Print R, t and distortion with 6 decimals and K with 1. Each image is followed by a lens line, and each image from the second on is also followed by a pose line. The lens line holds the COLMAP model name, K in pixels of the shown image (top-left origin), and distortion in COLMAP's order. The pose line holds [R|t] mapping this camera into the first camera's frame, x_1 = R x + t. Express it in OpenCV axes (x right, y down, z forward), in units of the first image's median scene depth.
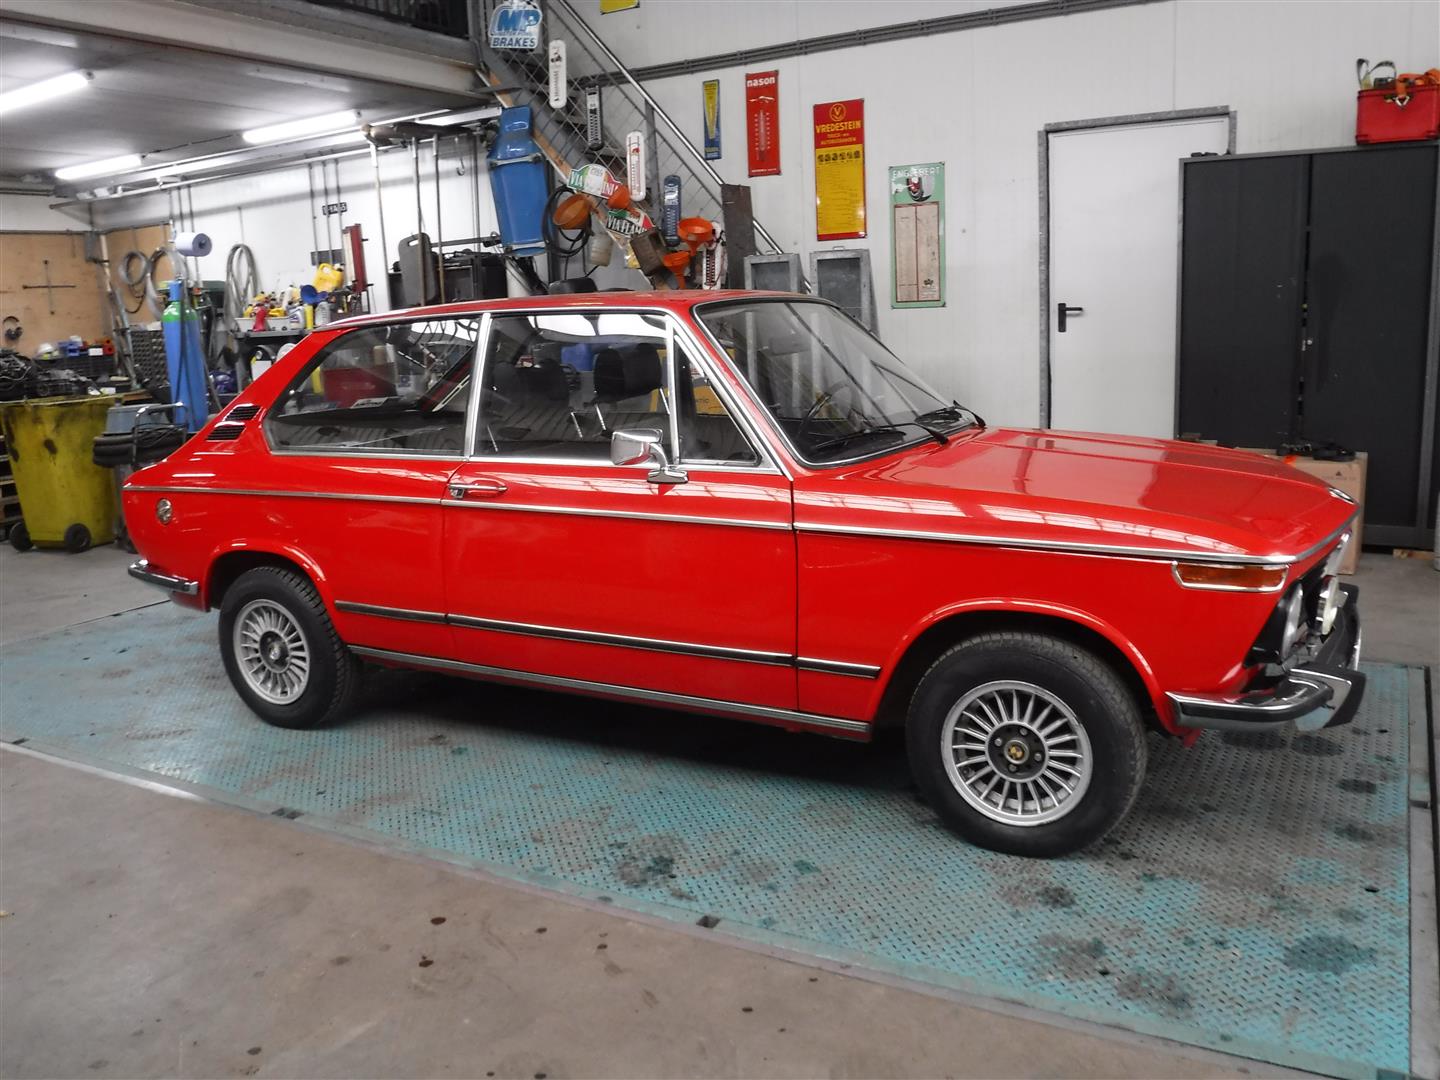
lens RADIAL K [[1188.5, 0, 721.0], [0, 1188.5, 550.9], [0, 0, 1]] dist [-0.086053, 0.036000]
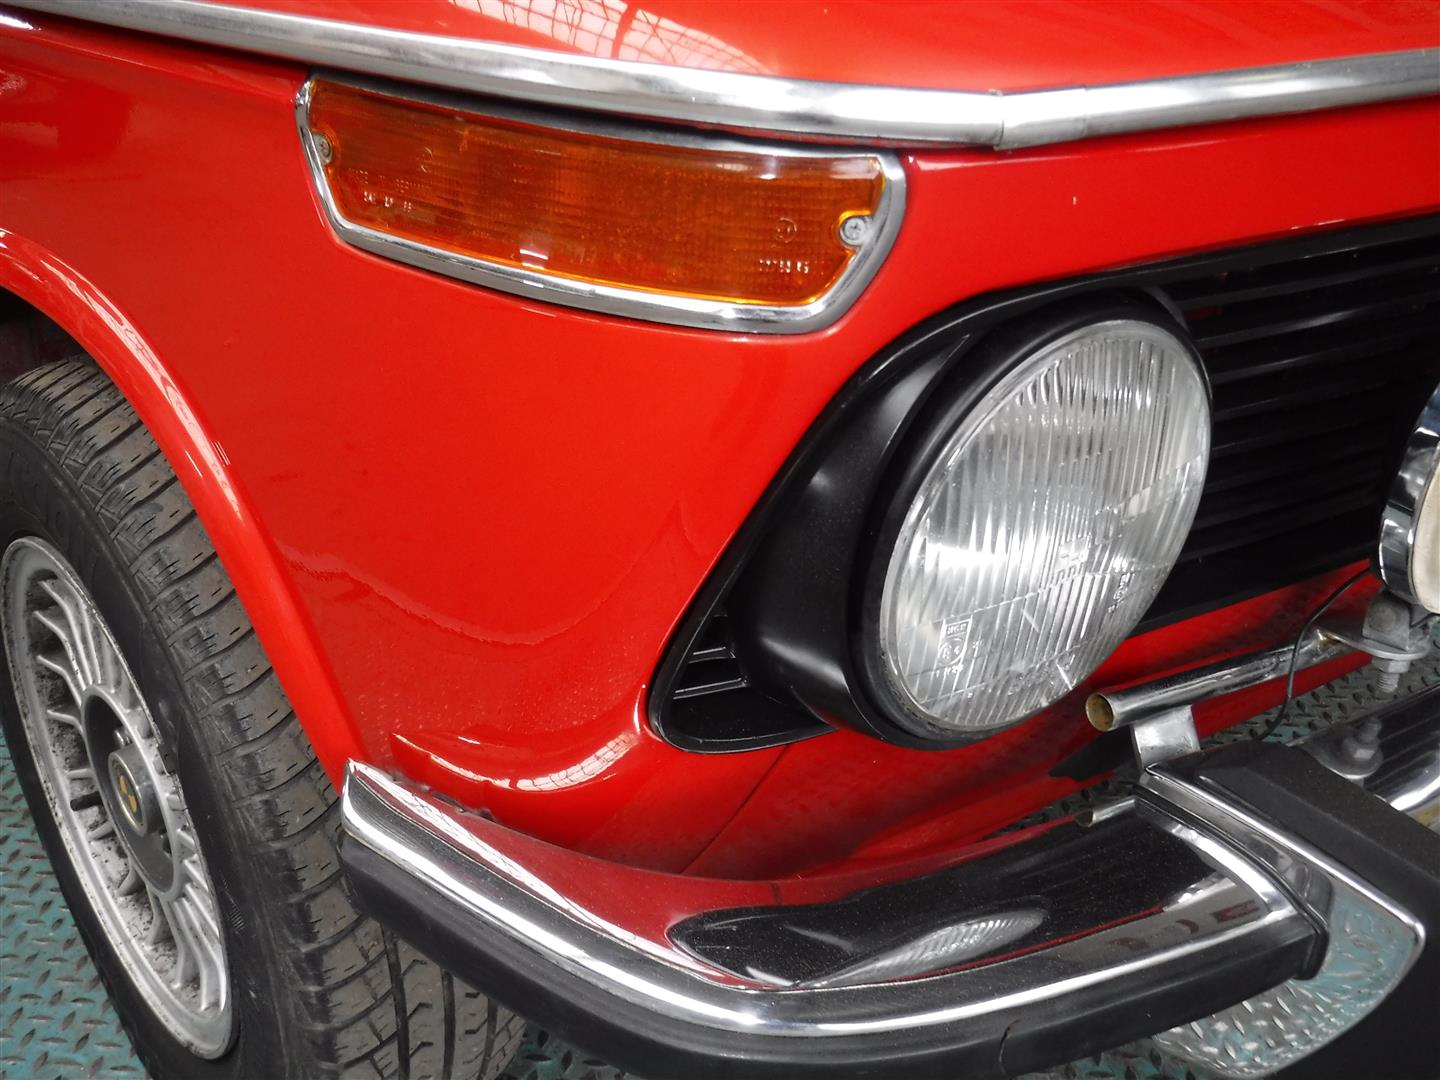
lens RADIAL K [[1424.2, 0, 727.4], [0, 1424.2, 544.7], [0, 0, 1]] dist [-0.006837, -0.013686]
pose [[0.936880, 0.177864, -0.301032, 0.189412], [-0.103532, 0.963458, 0.247042, 0.005834], [0.333971, -0.200283, 0.921059, 0.296689]]
